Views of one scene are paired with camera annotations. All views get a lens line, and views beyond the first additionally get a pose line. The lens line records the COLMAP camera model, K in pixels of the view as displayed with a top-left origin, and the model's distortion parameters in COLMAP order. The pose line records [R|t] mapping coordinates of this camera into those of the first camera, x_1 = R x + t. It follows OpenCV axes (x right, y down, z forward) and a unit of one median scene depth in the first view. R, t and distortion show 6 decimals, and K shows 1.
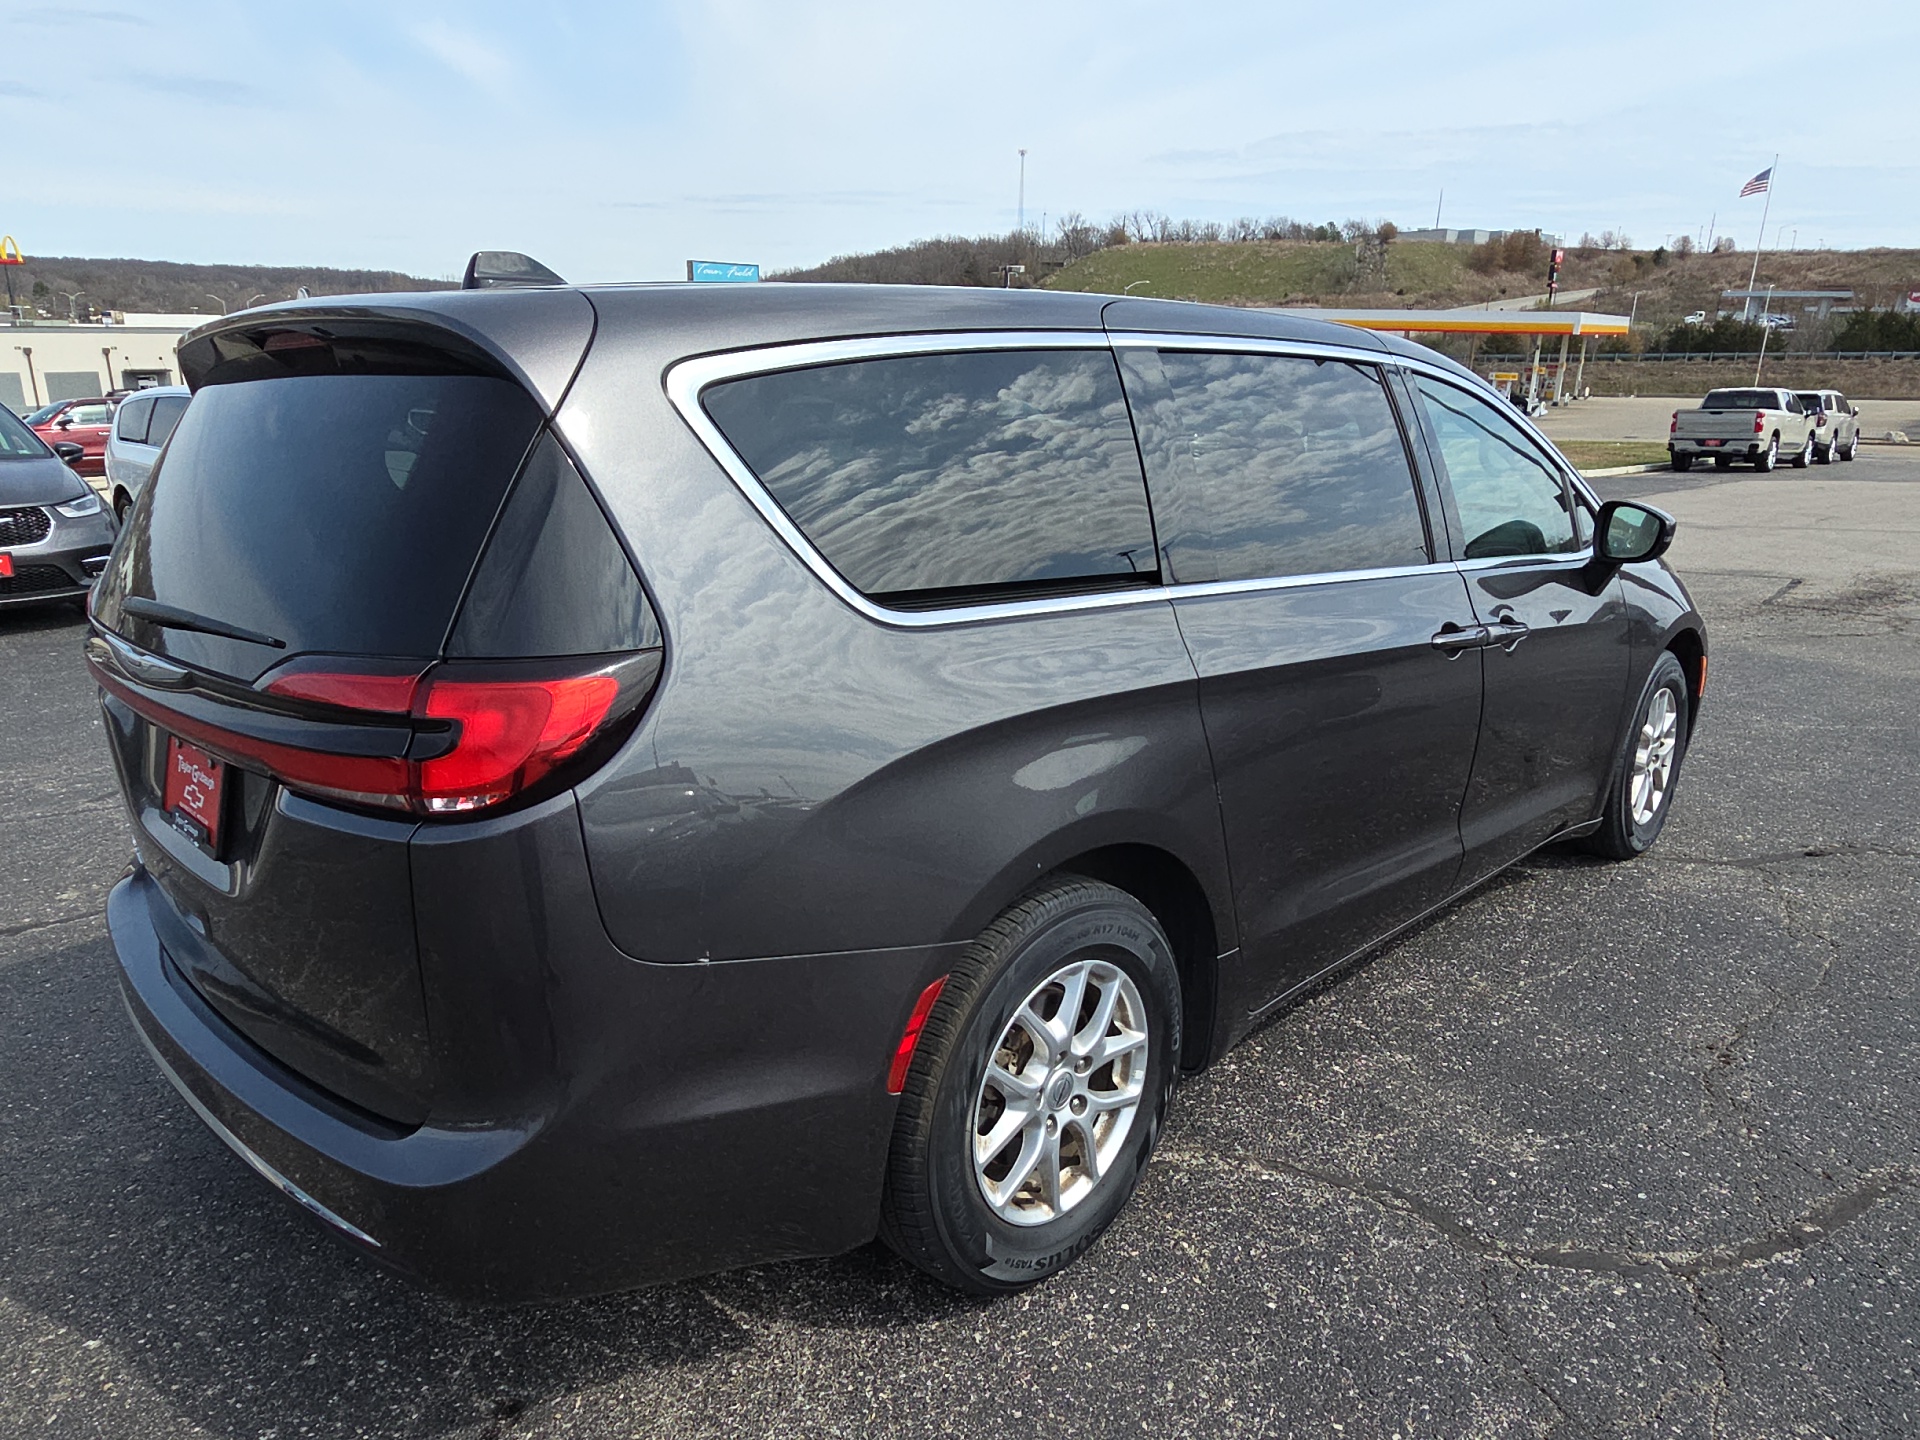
lens RADIAL K [[1259.0, 0, 948.0], [0, 1259.0, 733.1], [0, 0, 1]] dist [0.001348, -0.000652]
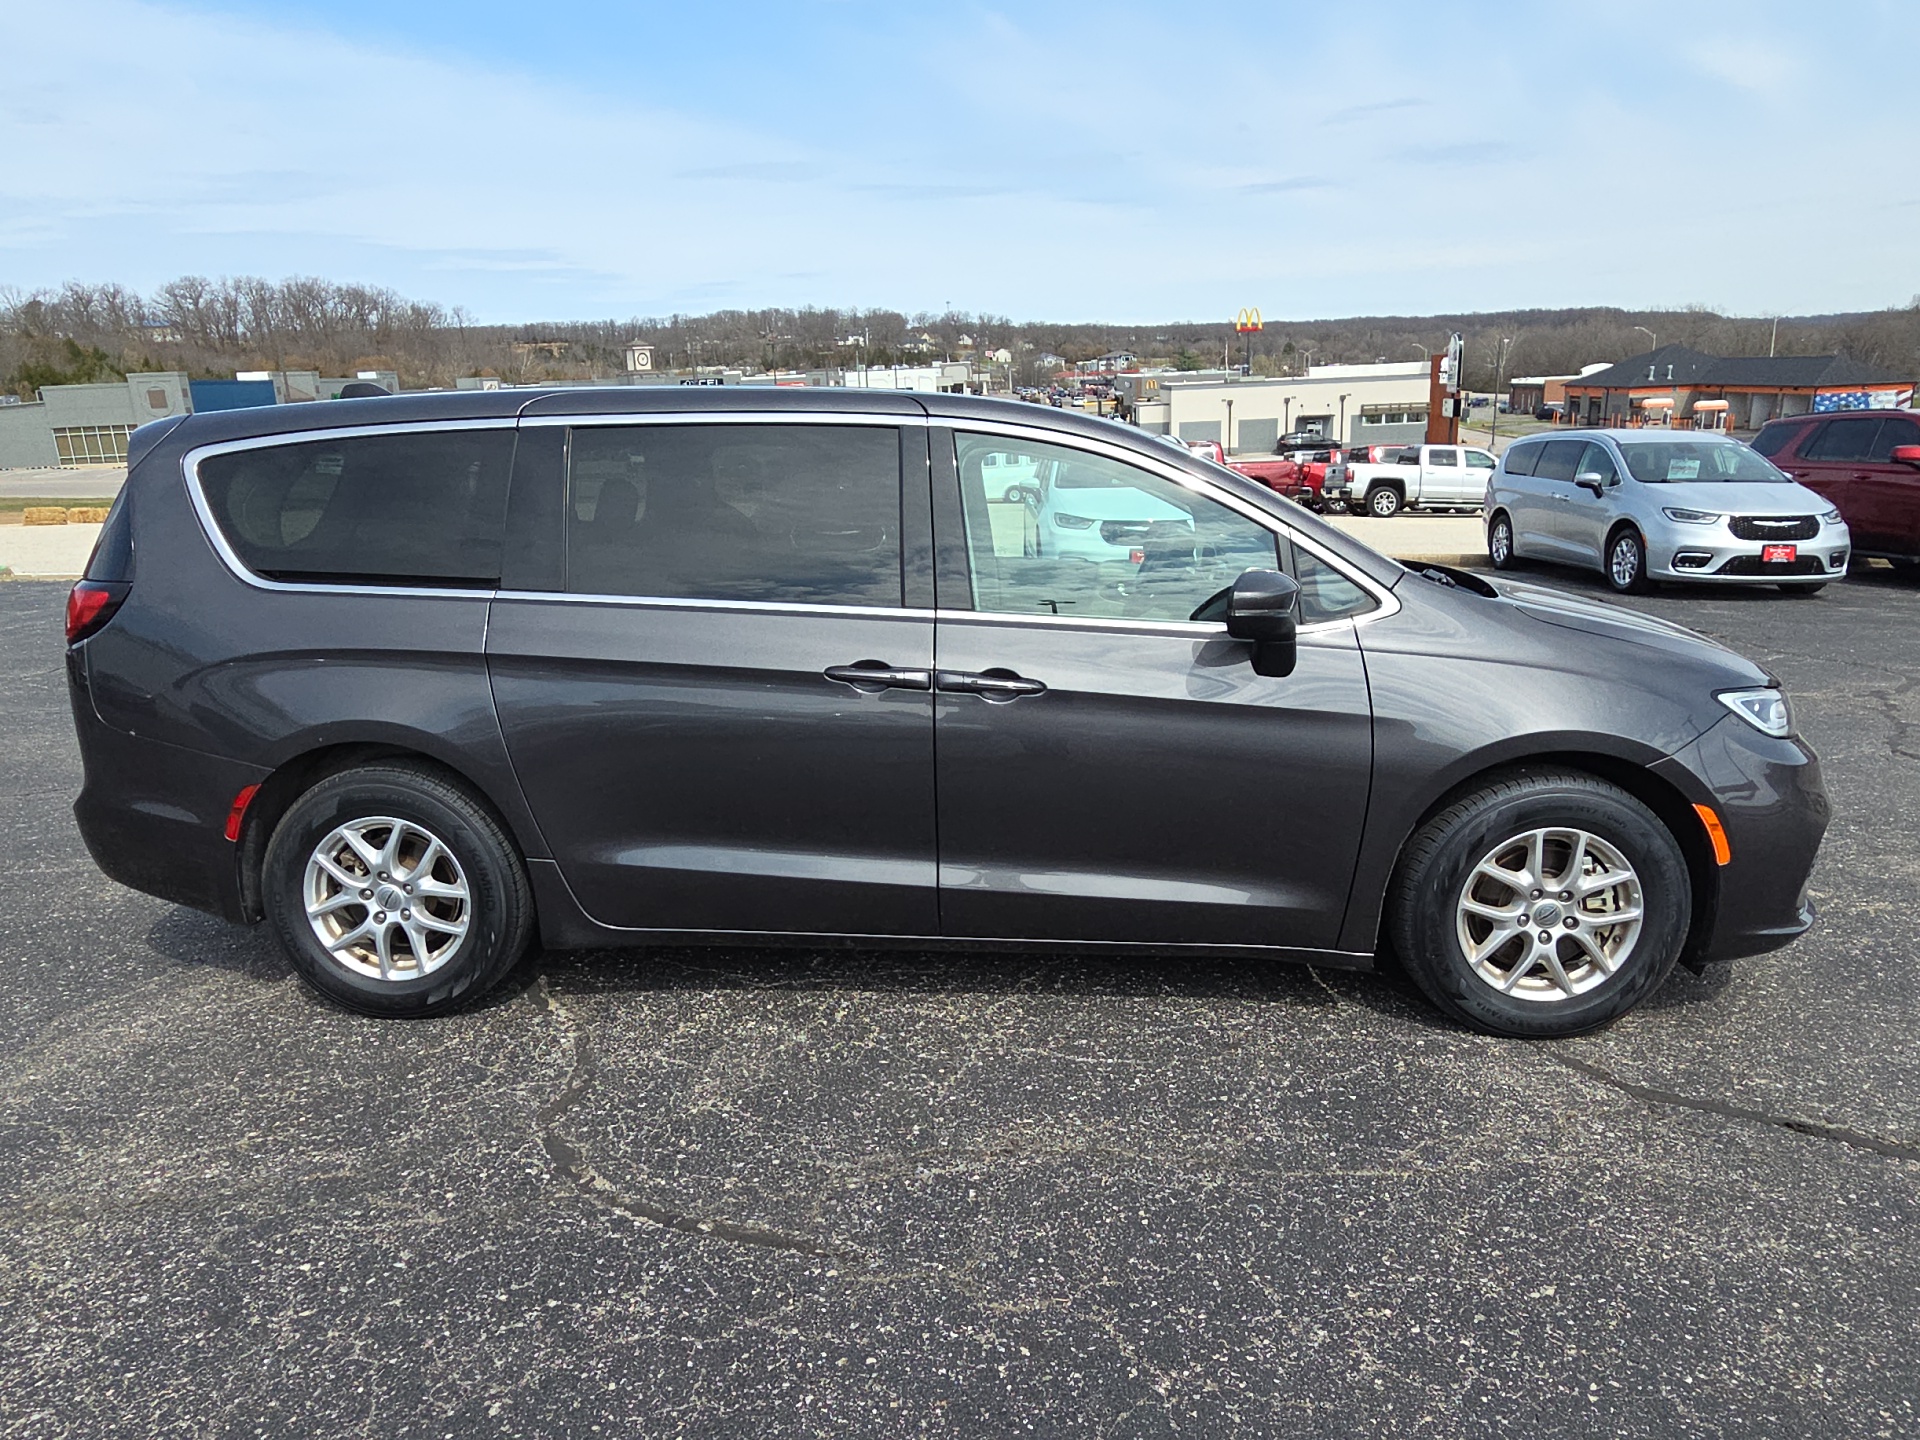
lens RADIAL K [[1259.0, 0, 948.0], [0, 1259.0, 733.1], [0, 0, 1]] dist [0.001348, -0.000652]
pose [[0.672110, 0.158698, -0.723245, 1.476803], [-0.179970, 0.982484, 0.048336, -0.108176], [0.718247, 0.097675, 0.688898, 0.349805]]
